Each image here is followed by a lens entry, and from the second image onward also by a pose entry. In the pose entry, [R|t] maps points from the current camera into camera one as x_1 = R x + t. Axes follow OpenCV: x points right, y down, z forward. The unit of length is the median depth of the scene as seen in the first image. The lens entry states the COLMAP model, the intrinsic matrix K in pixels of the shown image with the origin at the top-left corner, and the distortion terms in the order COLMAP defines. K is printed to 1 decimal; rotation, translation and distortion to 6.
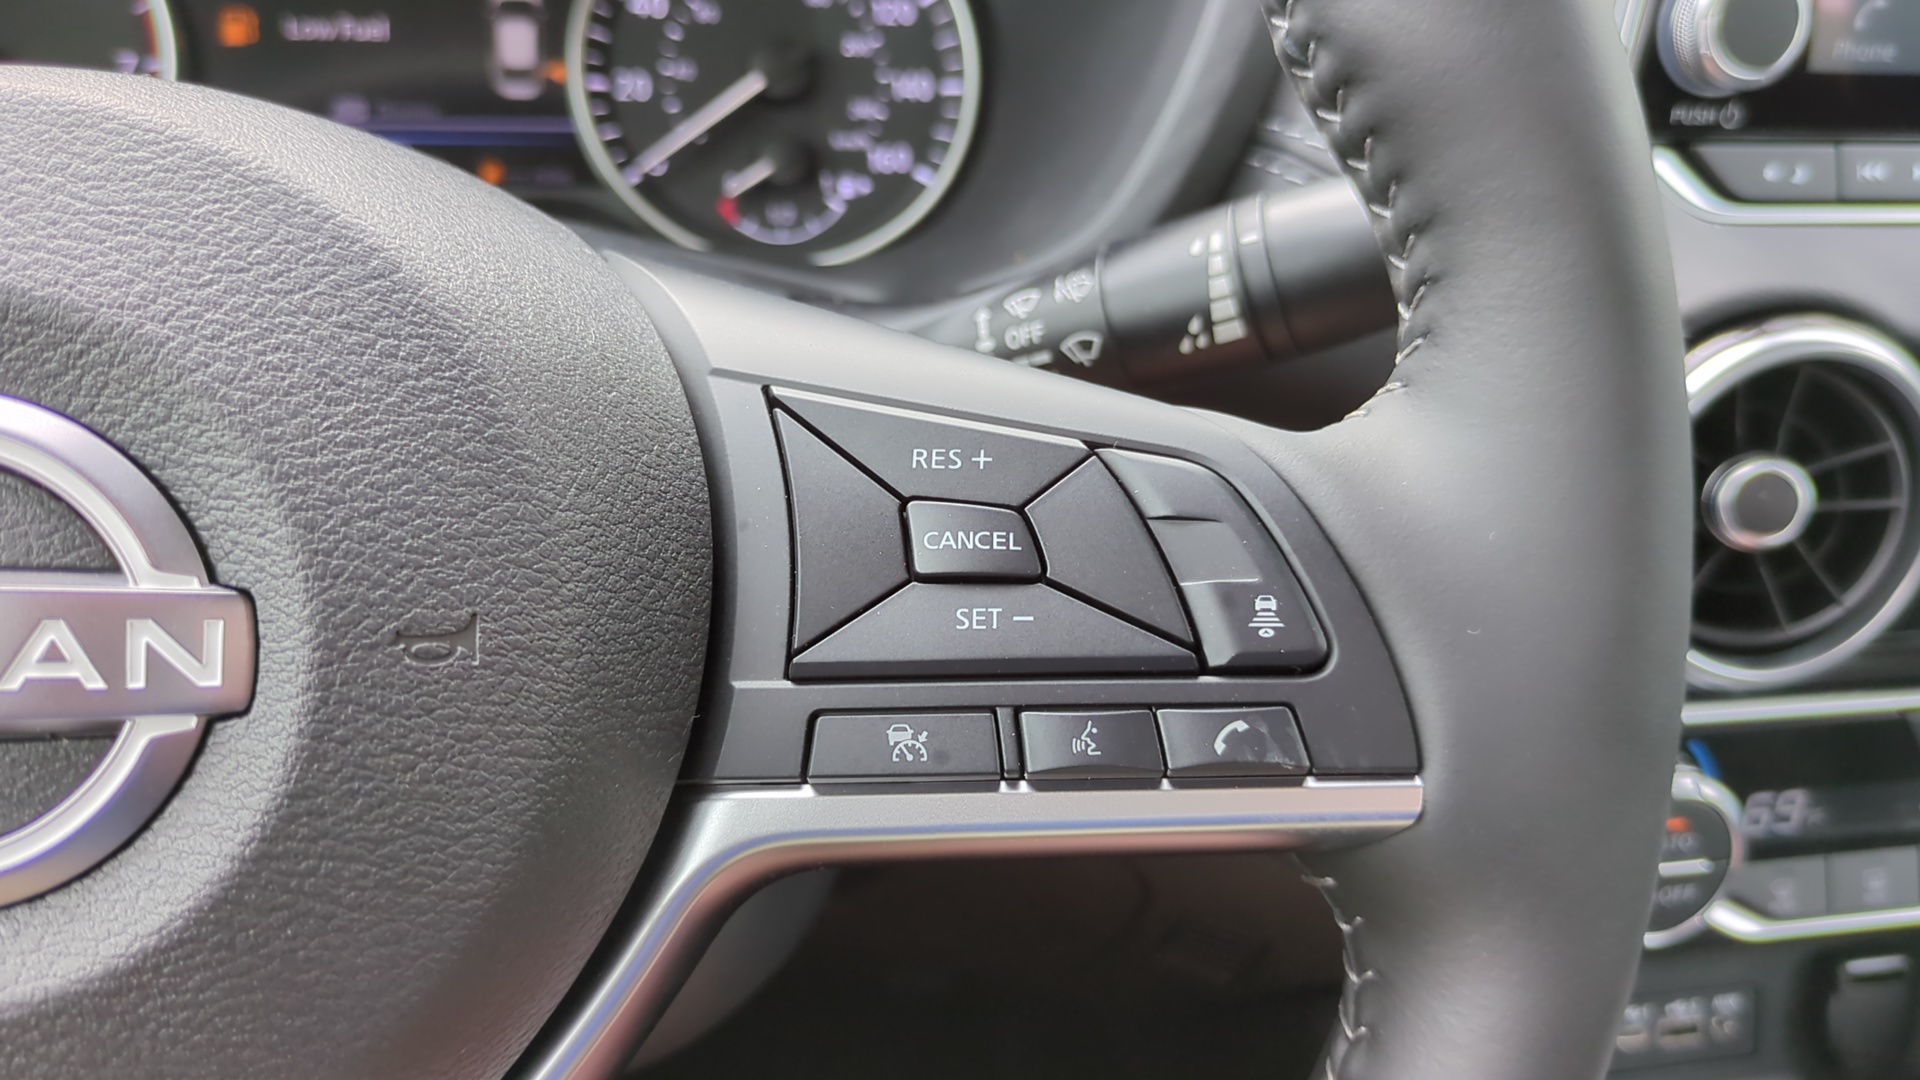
lens RADIAL K [[1578.7, 0, 948.5], [0, 1578.7, 556.6], [0, 0, 1]] dist [0.019924, -0.042648]
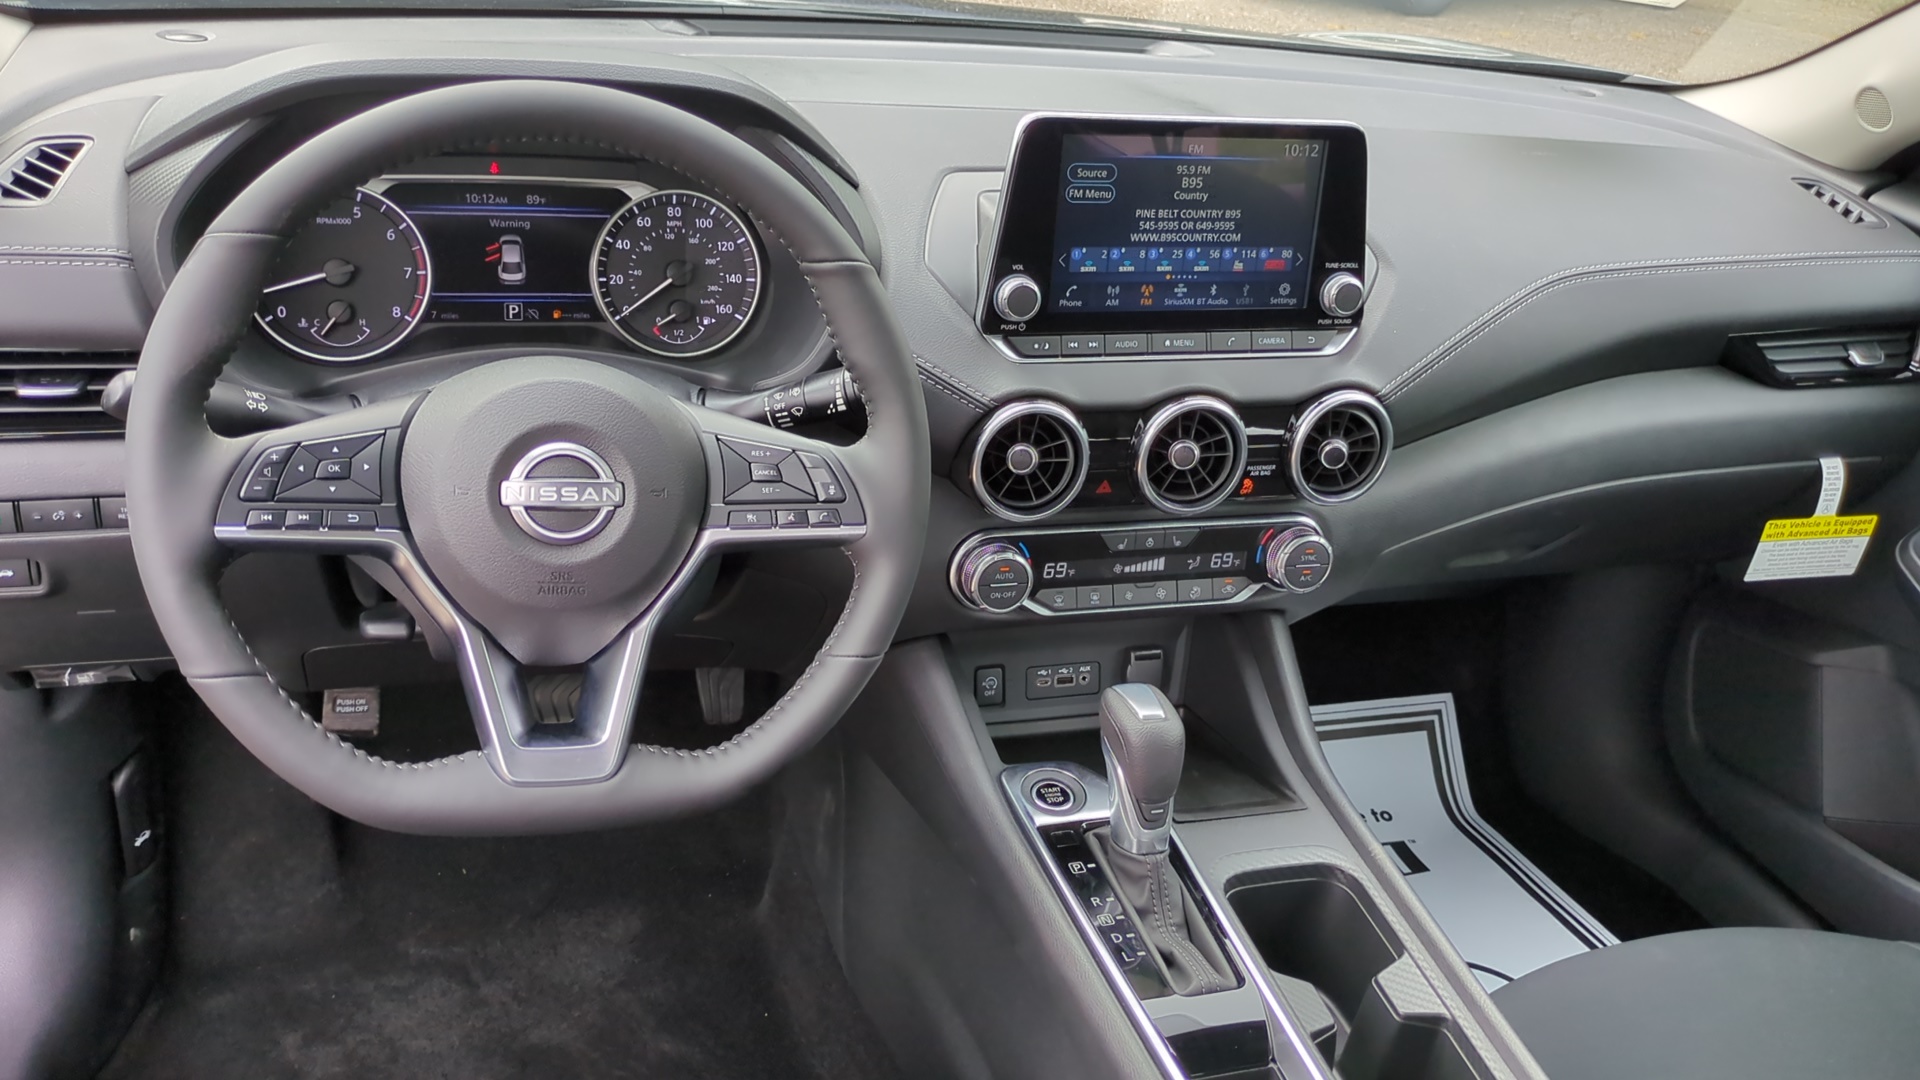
lens RADIAL K [[1578.7, 0, 955.8], [0, 1578.7, 526.7], [0, 0, 1]] dist [0.019924, -0.042648]
pose [[0.988697, -0.001354, 0.149921, -0.113531], [-0.003342, 0.999512, 0.031065, 0.002563], [-0.149889, -0.031215, 0.988210, -3.224938]]
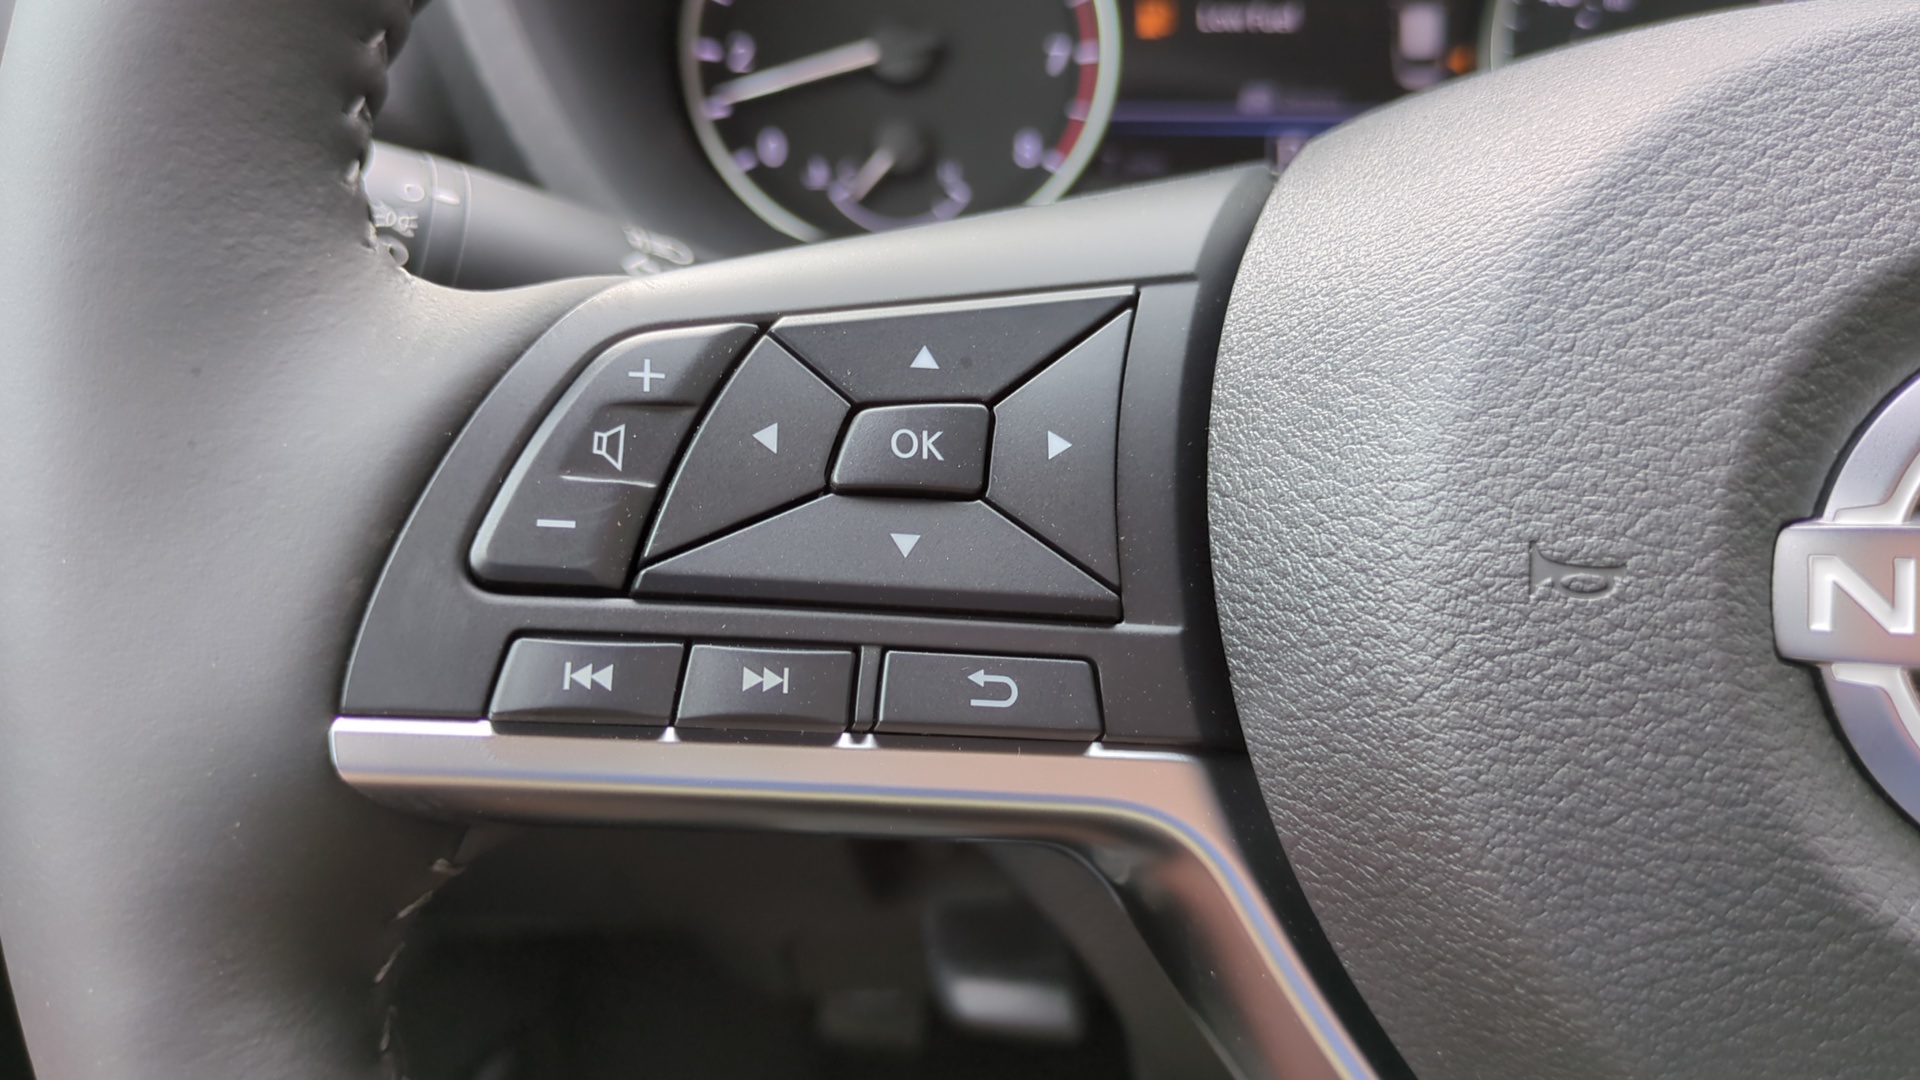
lens RADIAL K [[1578.7, 0, 965.9], [0, 1578.7, 552.9], [0, 0, 1]] dist [0.019924, -0.042648]
pose [[0.988523, 0.032221, -0.147595, -0.878073], [-0.034706, 0.999295, -0.014293, 0.049556], [0.147030, 0.019252, 0.988945, -0.013563]]
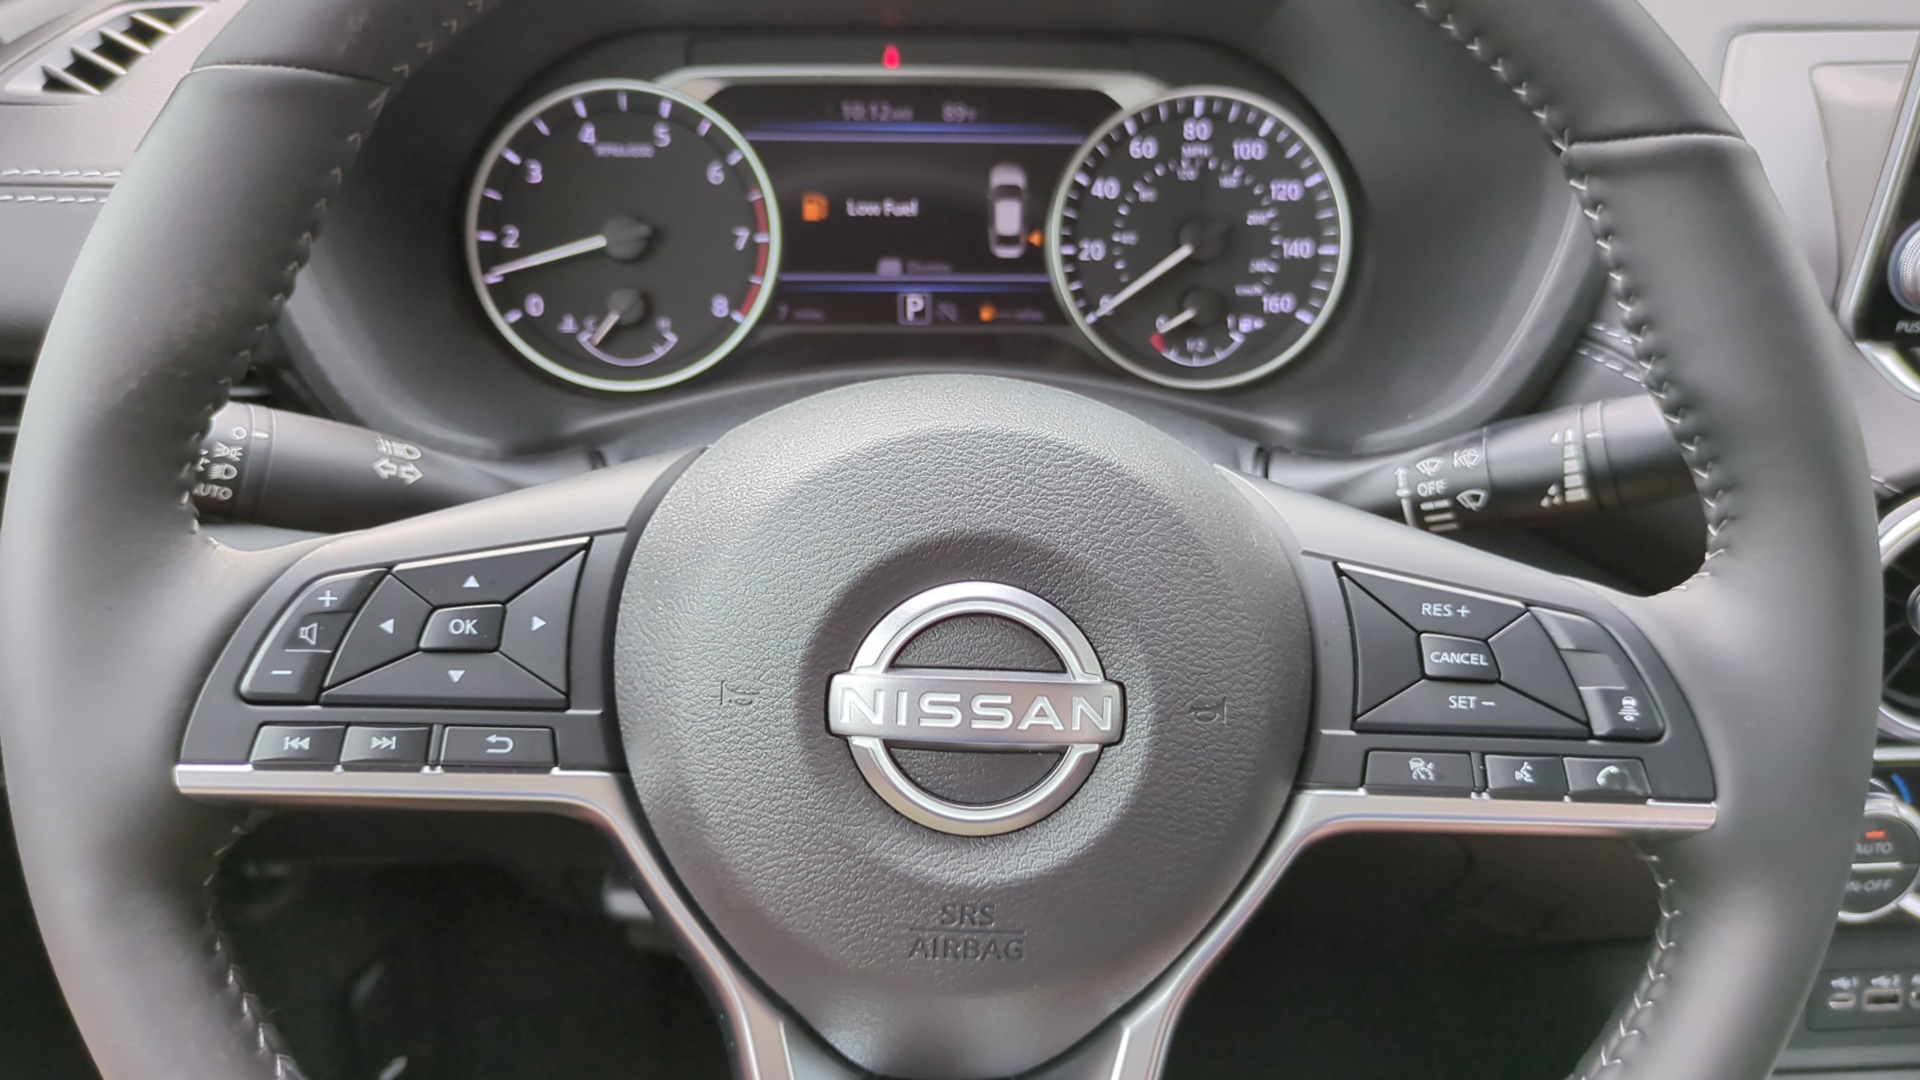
lens RADIAL K [[1578.7, 0, 964.8], [0, 1578.7, 546.8], [0, 0, 1]] dist [0.019924, -0.042648]
pose [[0.993099, 0.034363, -0.112135, -0.326954], [-0.032513, 0.999304, 0.018288, -0.143047], [0.112686, -0.014516, 0.993525, -0.803283]]
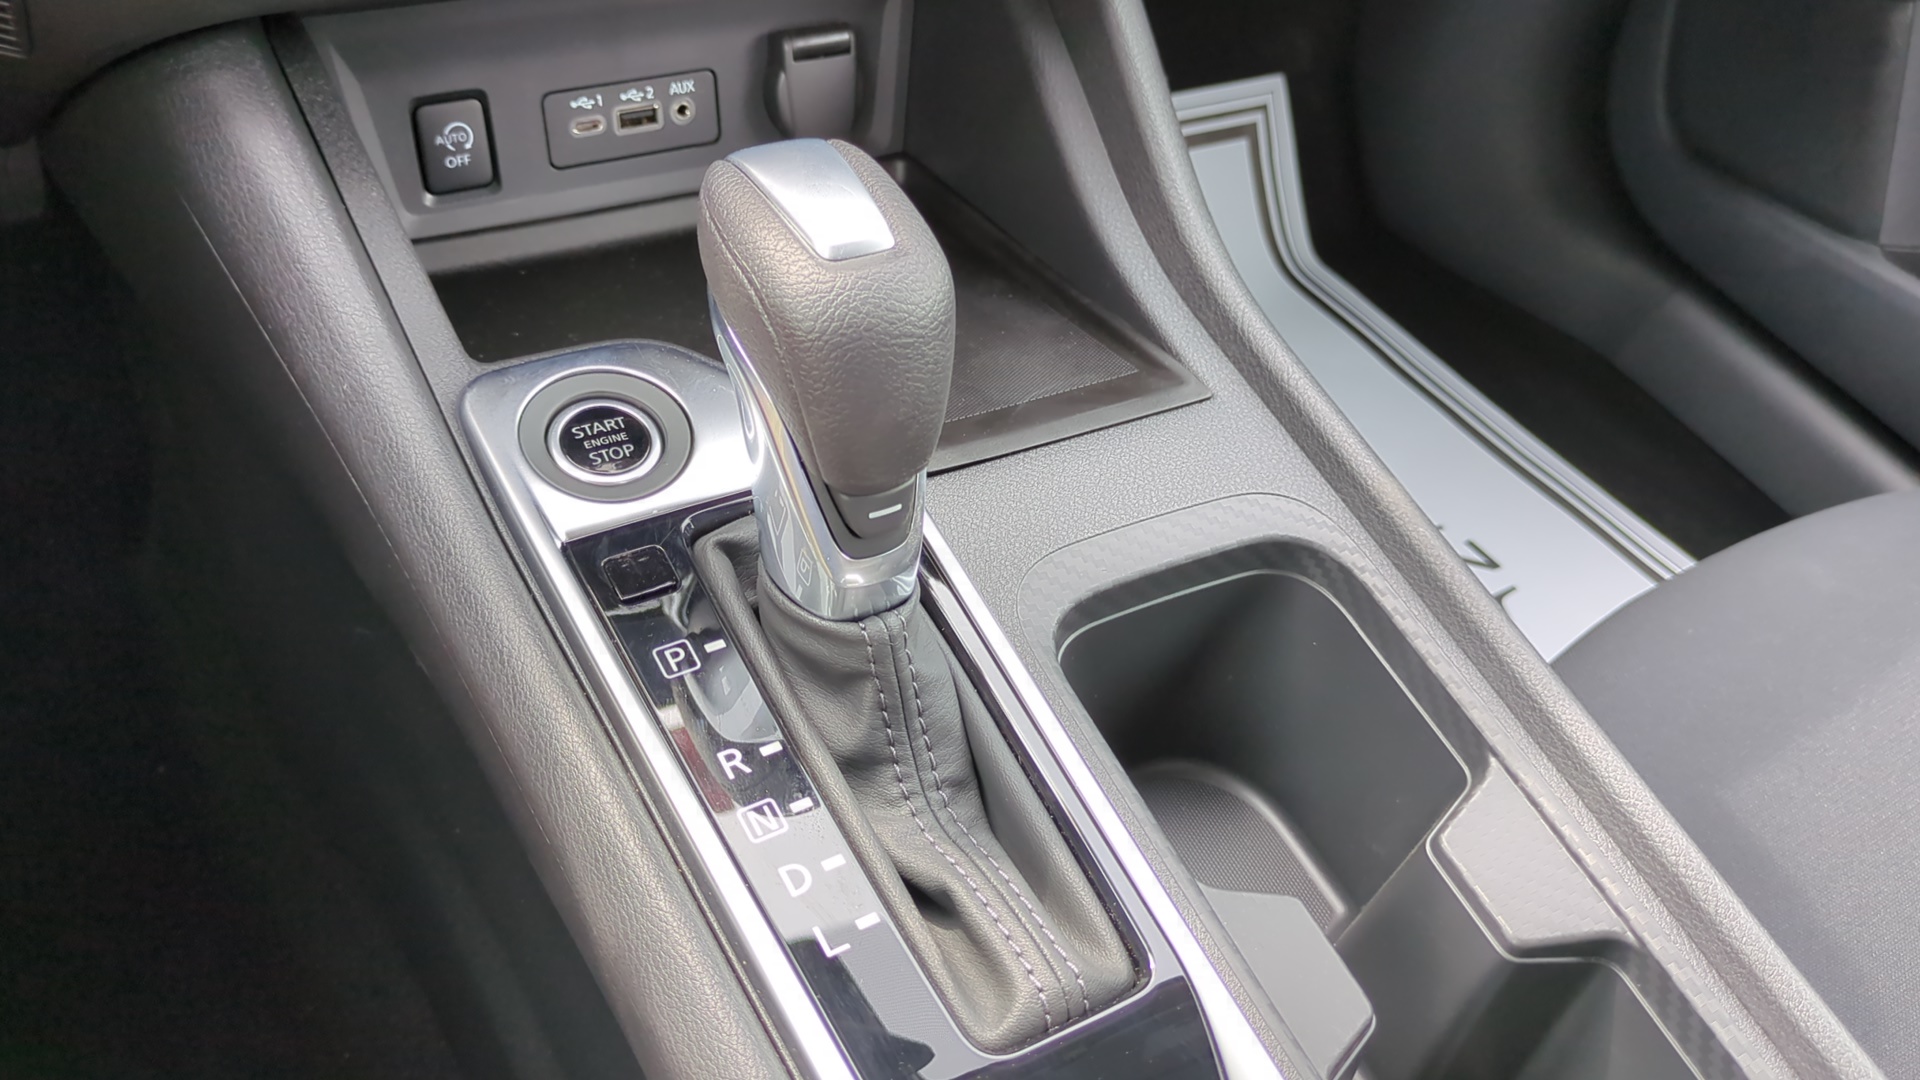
lens RADIAL K [[1578.7, 0, 945.9], [0, 1578.7, 501.4], [0, 0, 1]] dist [0.019924, -0.042648]
pose [[0.935873, -0.159454, 0.314192, 0.734843], [0.026518, 0.921081, 0.388466, 0.346607], [-0.351339, -0.355223, 0.866243, -0.108403]]
